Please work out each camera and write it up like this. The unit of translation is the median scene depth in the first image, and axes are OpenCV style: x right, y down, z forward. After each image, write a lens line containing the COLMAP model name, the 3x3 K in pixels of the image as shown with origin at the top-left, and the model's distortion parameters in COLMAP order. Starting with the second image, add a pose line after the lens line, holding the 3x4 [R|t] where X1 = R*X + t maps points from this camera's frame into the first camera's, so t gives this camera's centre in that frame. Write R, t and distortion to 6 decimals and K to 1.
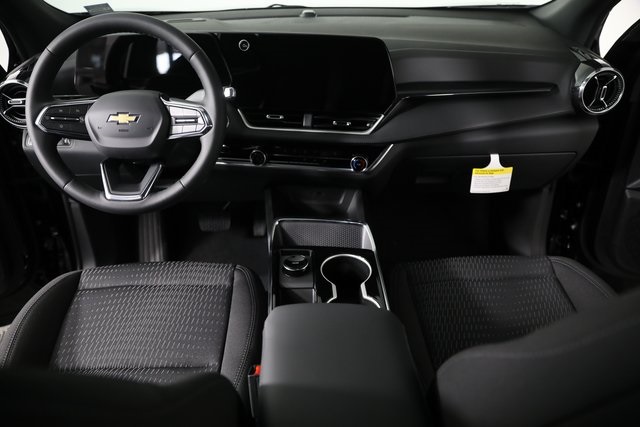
lens RADIAL K [[430.2, 0, 320.0], [0, 430.2, 213.5], [0, 0, 1]] dist [-0.113434, 0.080888]
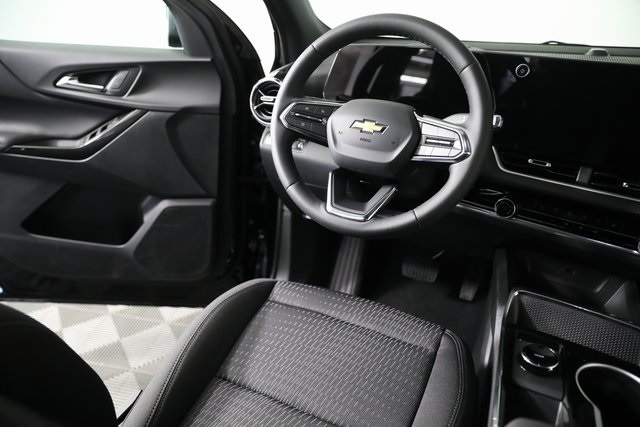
lens RADIAL K [[430.2, 0, 320.0], [0, 430.2, 213.5], [0, 0, 1]] dist [-0.113434, 0.080888]
pose [[0.876028, 0.222895, -0.427659, -0.116694], [-0.271931, 0.960667, -0.056333, 0.021717], [0.398282, 0.165643, 0.902183, 0.158597]]
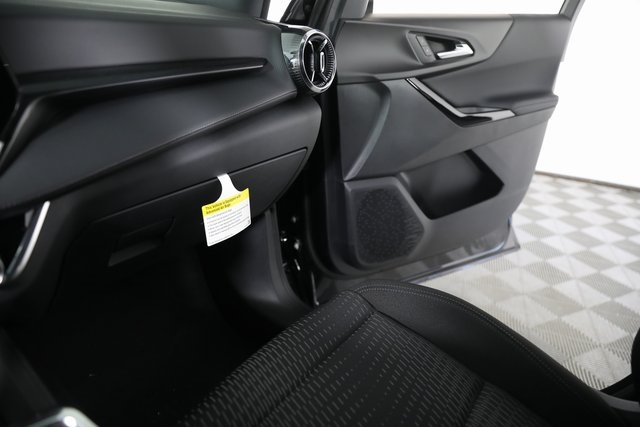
lens RADIAL K [[430.2, 0, 320.0], [0, 430.2, 213.5], [0, 0, 1]] dist [-0.113434, 0.080888]
pose [[0.615319, -0.283965, 0.735354, 0.023345], [0.387218, 0.921439, 0.031812, -0.057653], [-0.686618, 0.265168, 0.676936, 0.537792]]
